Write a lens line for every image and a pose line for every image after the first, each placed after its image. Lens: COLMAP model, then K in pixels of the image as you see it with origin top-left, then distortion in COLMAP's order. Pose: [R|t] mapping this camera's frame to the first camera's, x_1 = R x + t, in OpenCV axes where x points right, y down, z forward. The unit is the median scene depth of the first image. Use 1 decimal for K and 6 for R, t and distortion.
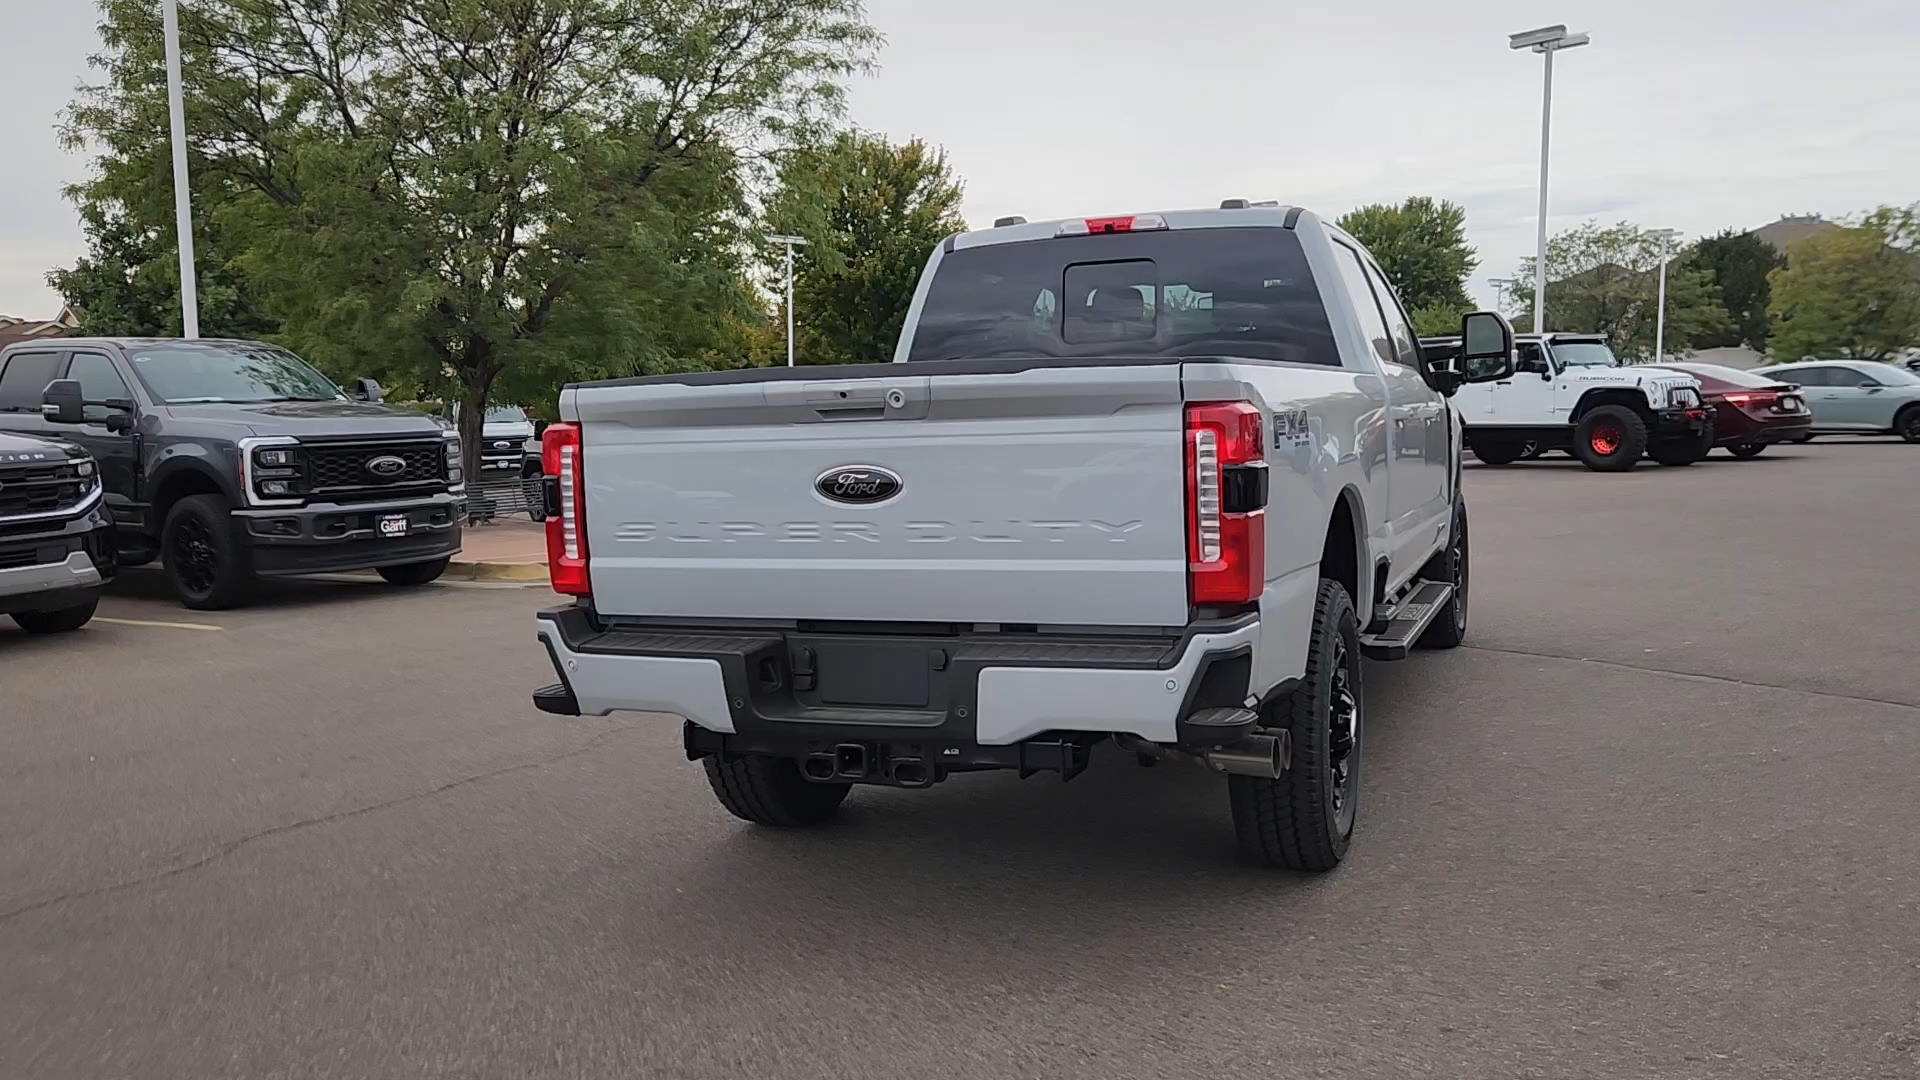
lens RADIAL K [[1629.7, 0, 941.3], [0, 1629.7, 547.7], [0, 0, 1]] dist [0.036540, -0.027233]
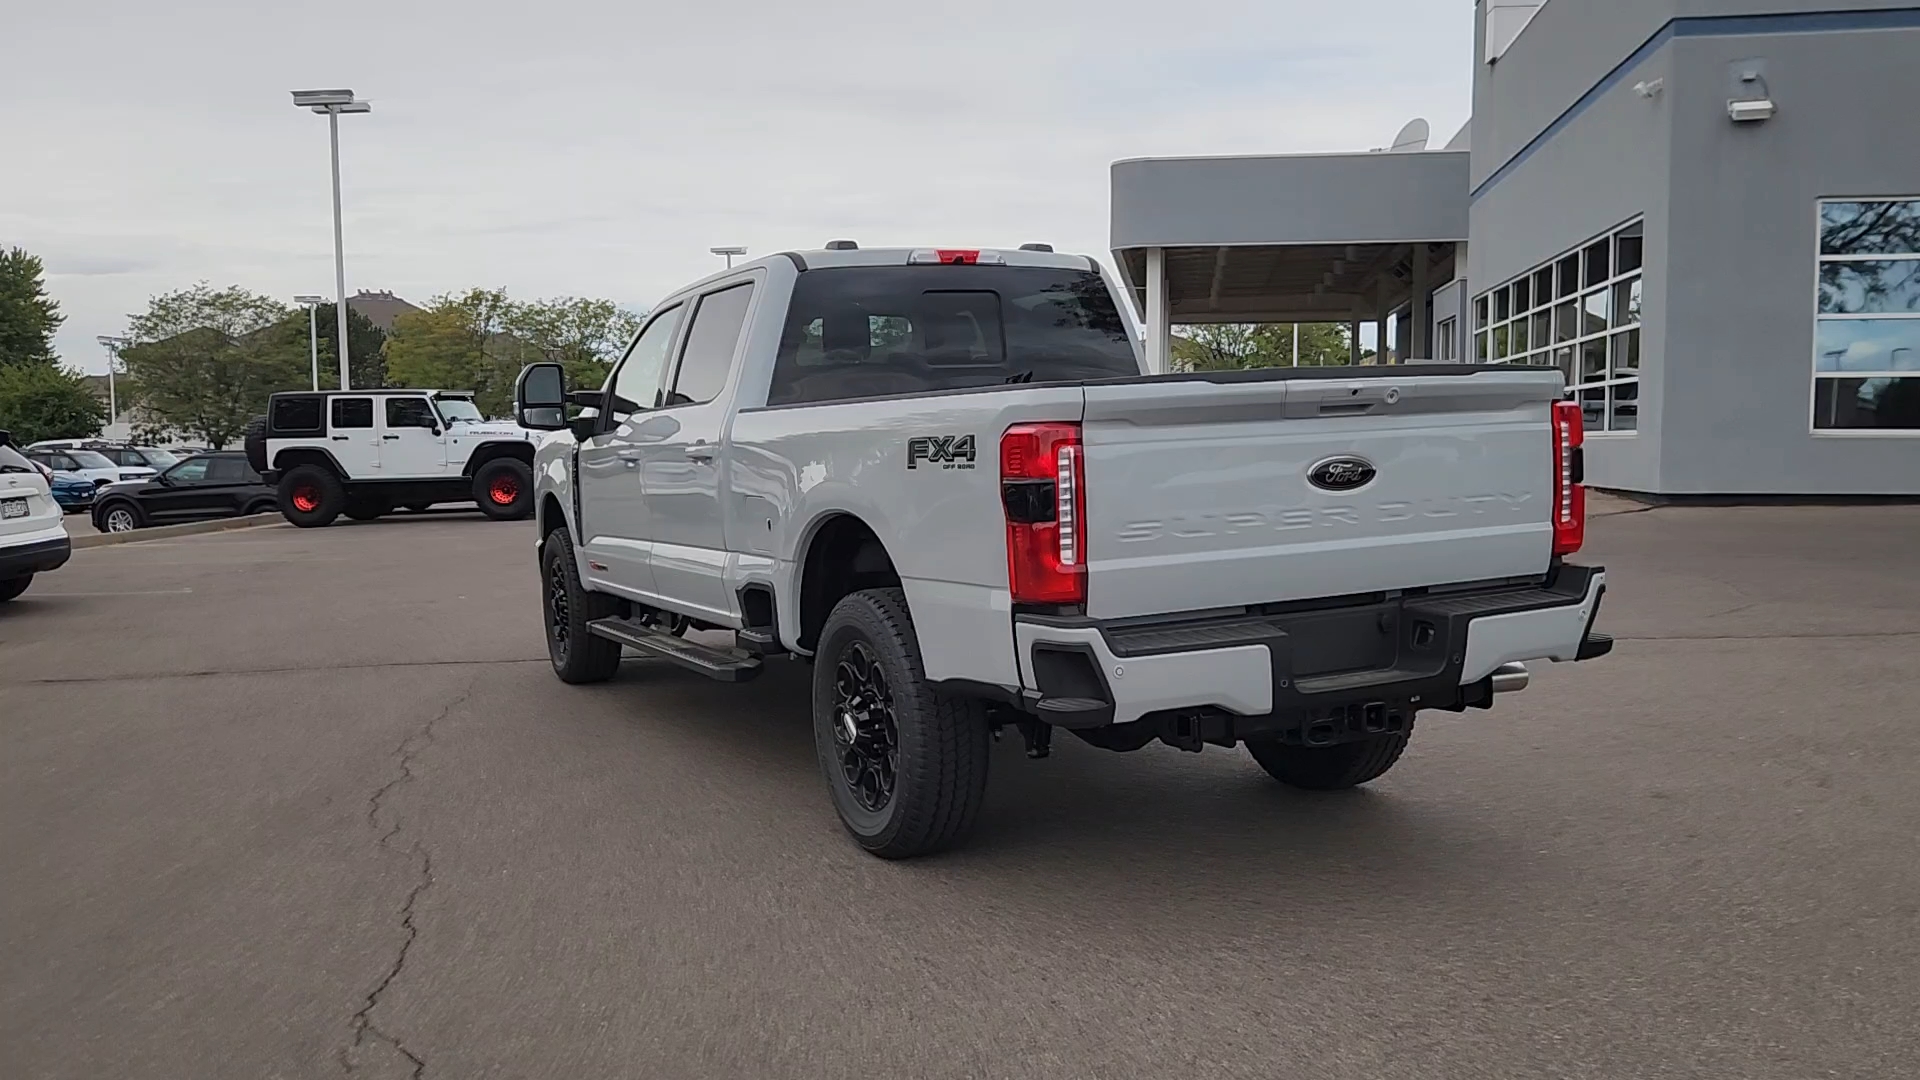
lens RADIAL K [[1629.7, 0, 949.1], [0, 1629.7, 546.0], [0, 0, 1]] dist [0.036540, -0.027233]
pose [[0.663475, -0.051516, 0.746422, -0.825164], [0.082566, 0.996575, -0.004610, -0.004702], [-0.743628, 0.064687, 0.665456, 0.352205]]
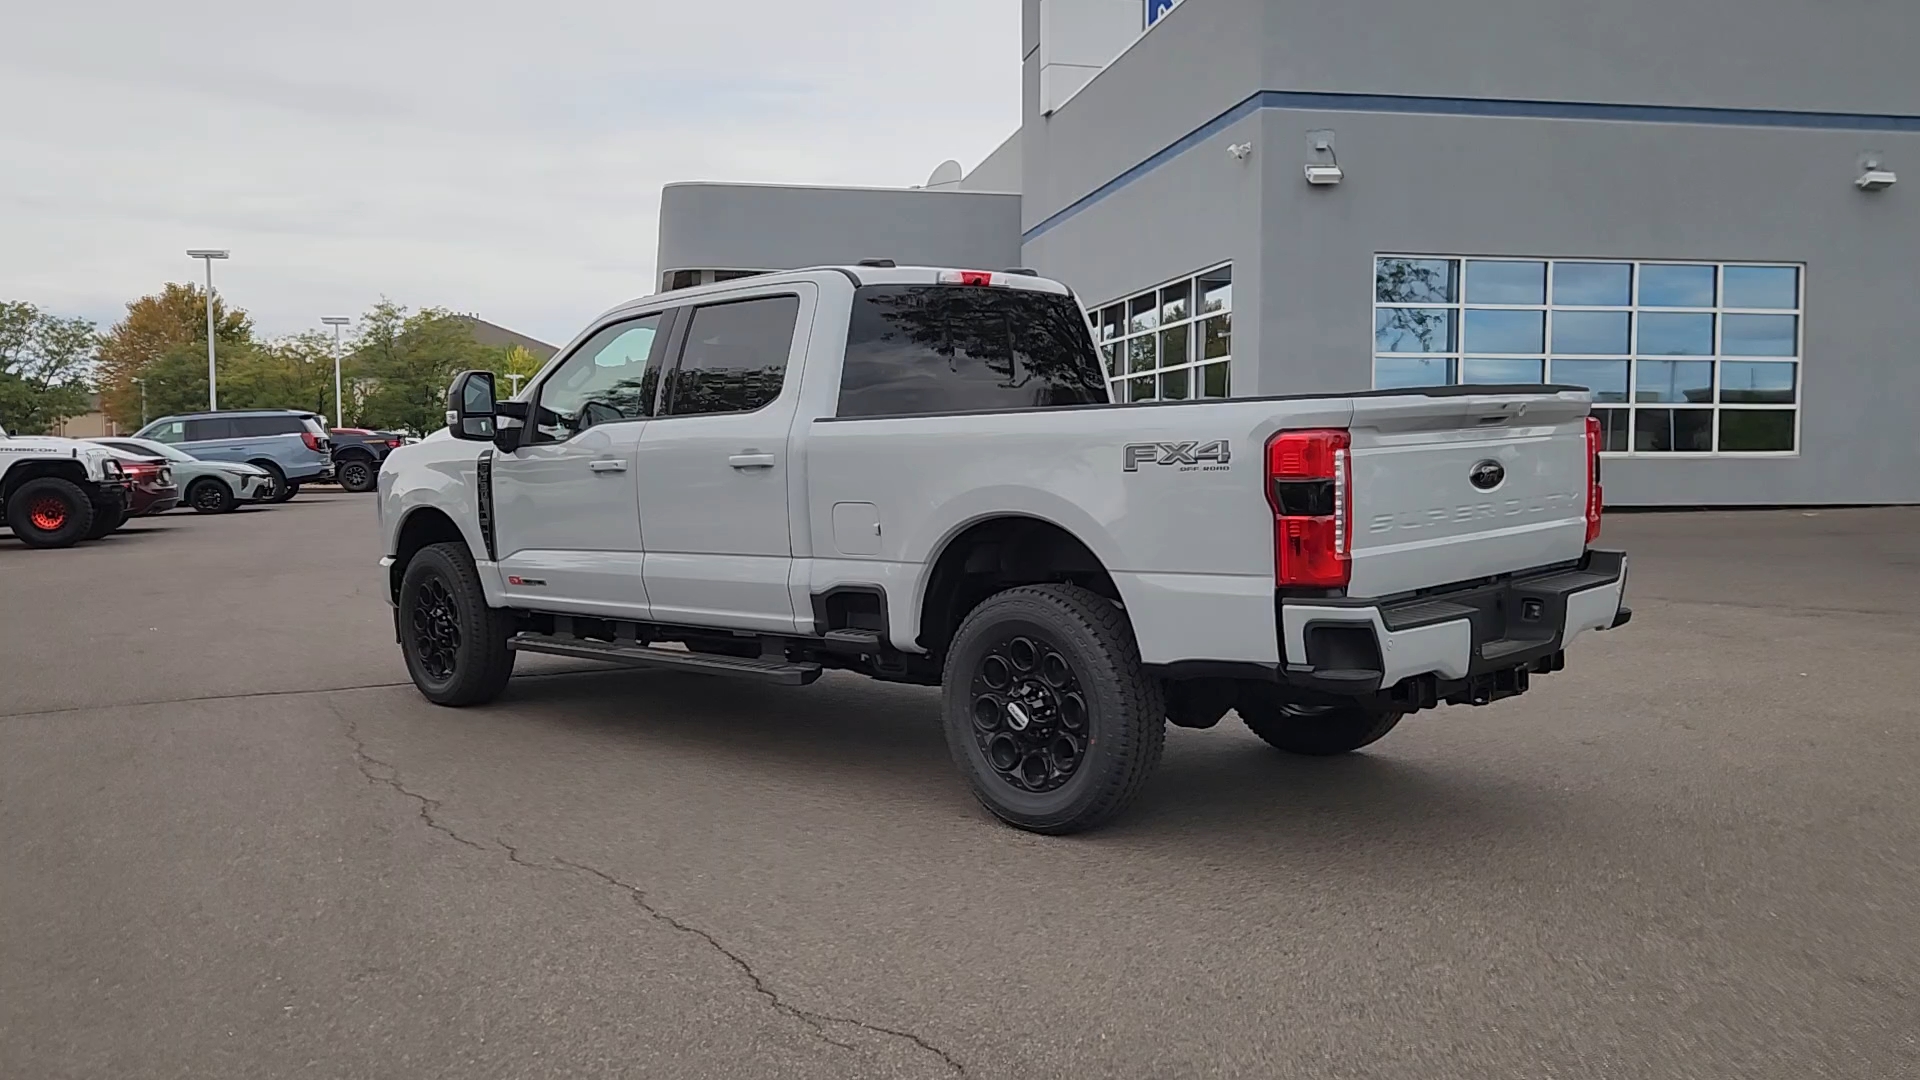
lens RADIAL K [[1629.7, 0, 951.1], [0, 1629.7, 547.8], [0, 0, 1]] dist [0.036540, -0.027233]
pose [[0.383944, -0.049803, 0.922012, -1.121785], [0.099291, 0.994981, 0.012398, -0.030217], [-0.918002, 0.086787, 0.386962, 0.686124]]
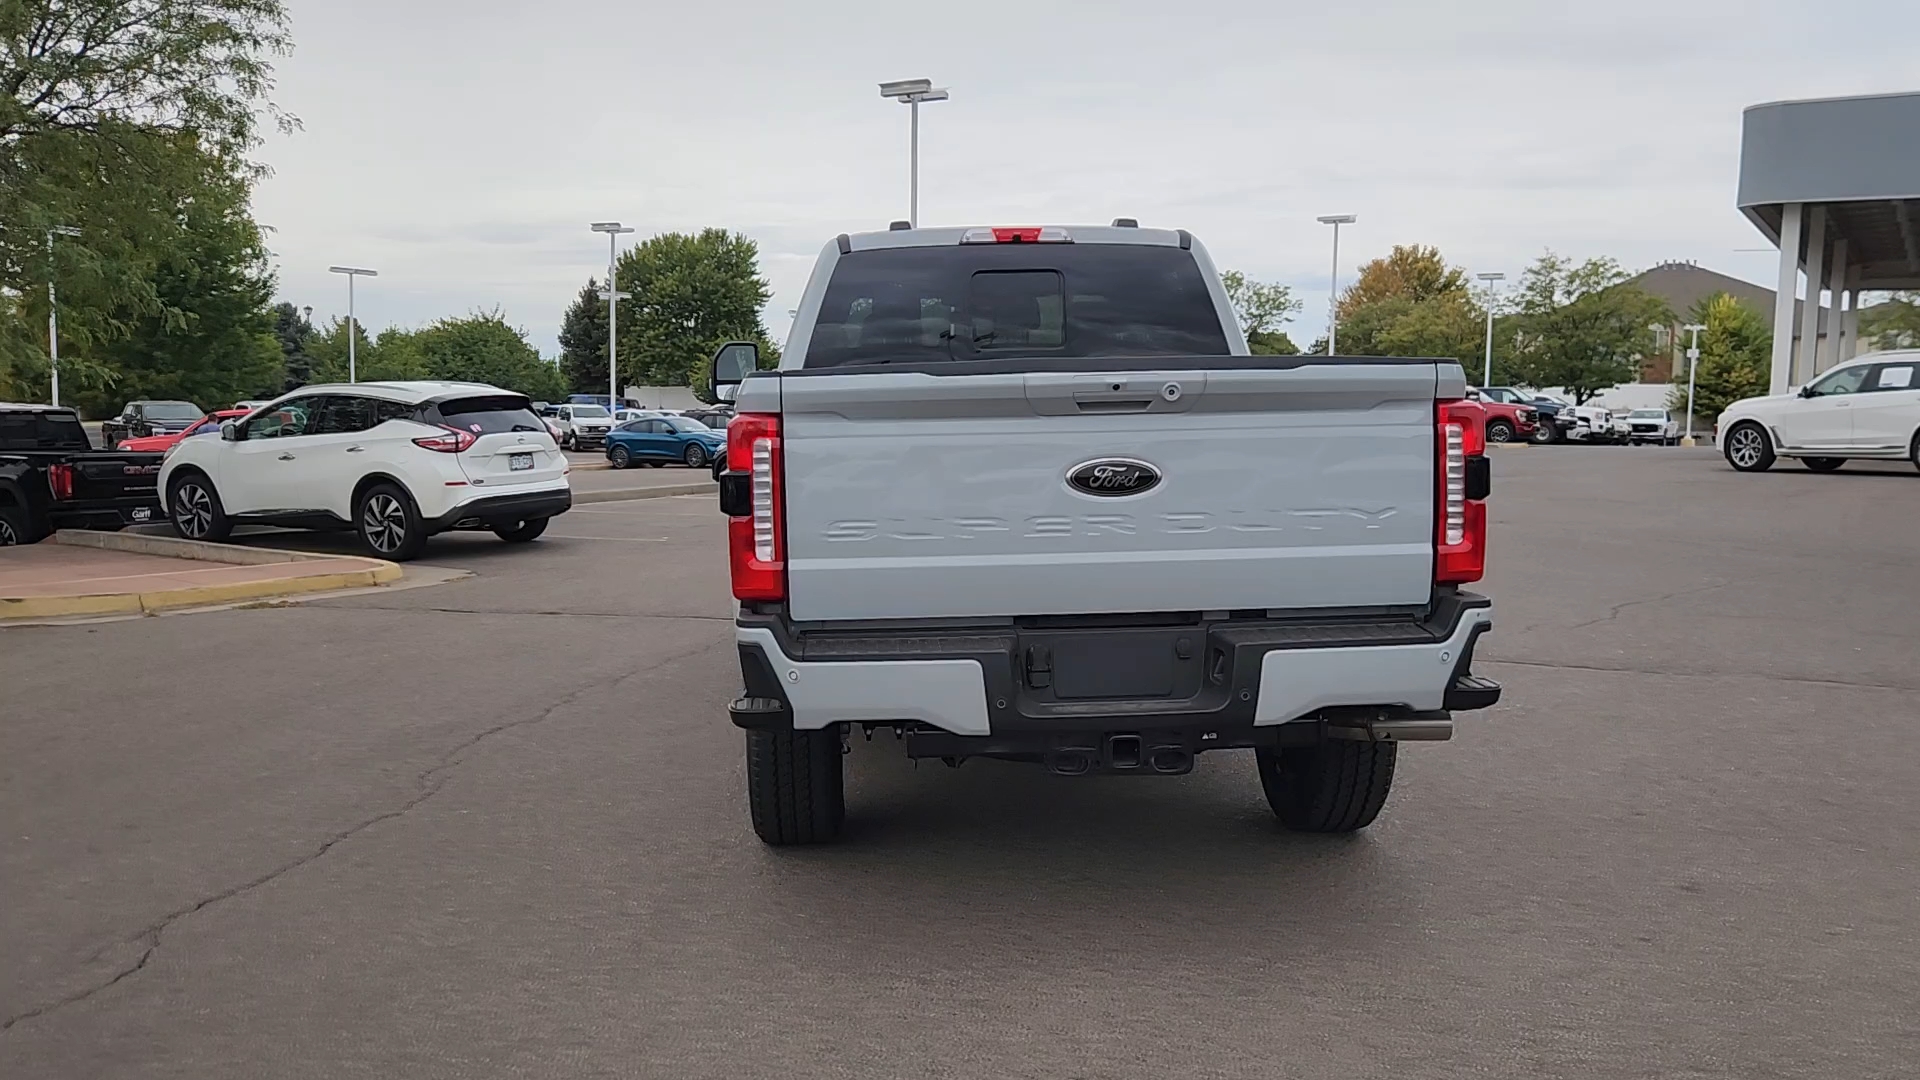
lens RADIAL K [[1629.7, 0, 946.6], [0, 1629.7, 555.7], [0, 0, 1]] dist [0.036540, -0.027233]
pose [[0.904171, -0.022855, 0.426558, -0.442381], [0.026912, 0.999632, -0.003484, 0.007969], [-0.426322, 0.014630, 0.904453, 0.104402]]
